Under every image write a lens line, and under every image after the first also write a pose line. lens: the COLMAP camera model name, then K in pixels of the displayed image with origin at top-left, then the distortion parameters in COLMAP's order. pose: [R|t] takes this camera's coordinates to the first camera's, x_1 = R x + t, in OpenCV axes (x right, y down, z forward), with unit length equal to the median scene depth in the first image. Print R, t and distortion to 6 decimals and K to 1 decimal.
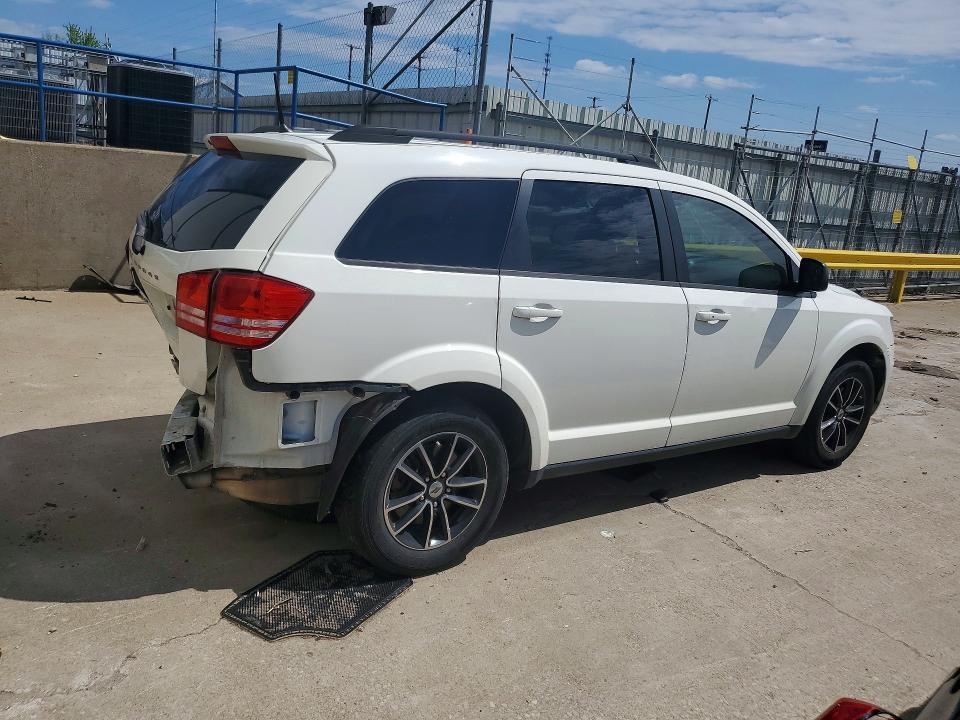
lens RADIAL K [[778.6, 0, 480.0], [0, 778.6, 360.0], [0, 0, 1]] dist [0.030027, 0.002621]
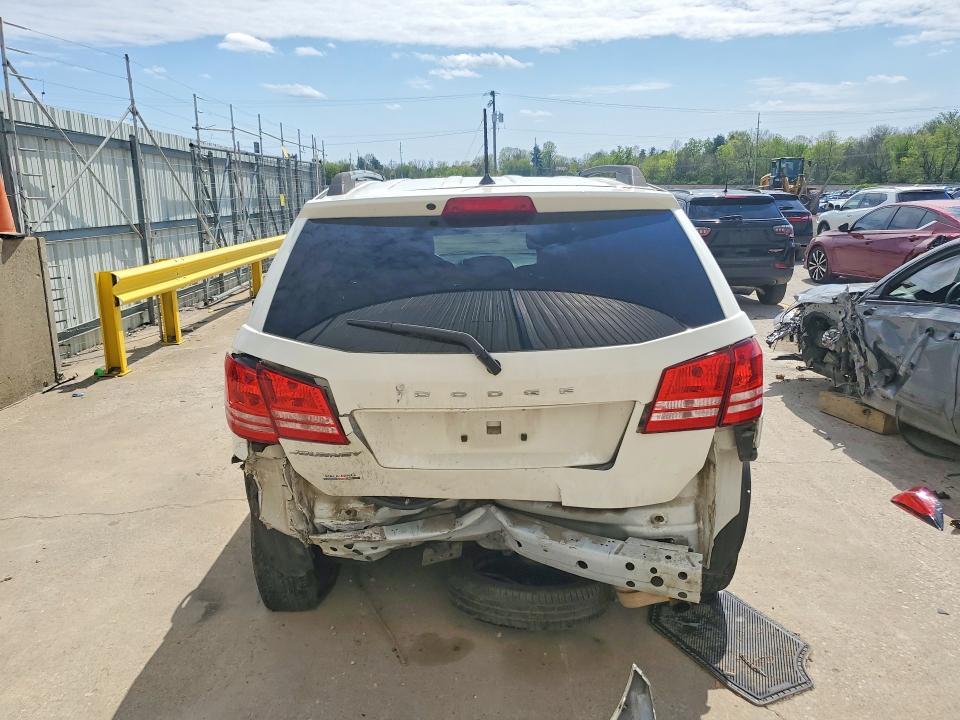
lens RADIAL K [[775.2, 0, 480.0], [0, 775.2, 360.0], [0, 0, 1]] dist [0.047947, 0.002504]
pose [[0.545519, -0.286758, 0.787514, -0.389090], [0.272589, 0.949263, 0.156830, -0.101365], [-0.792530, 0.129114, 0.596008, 0.231249]]
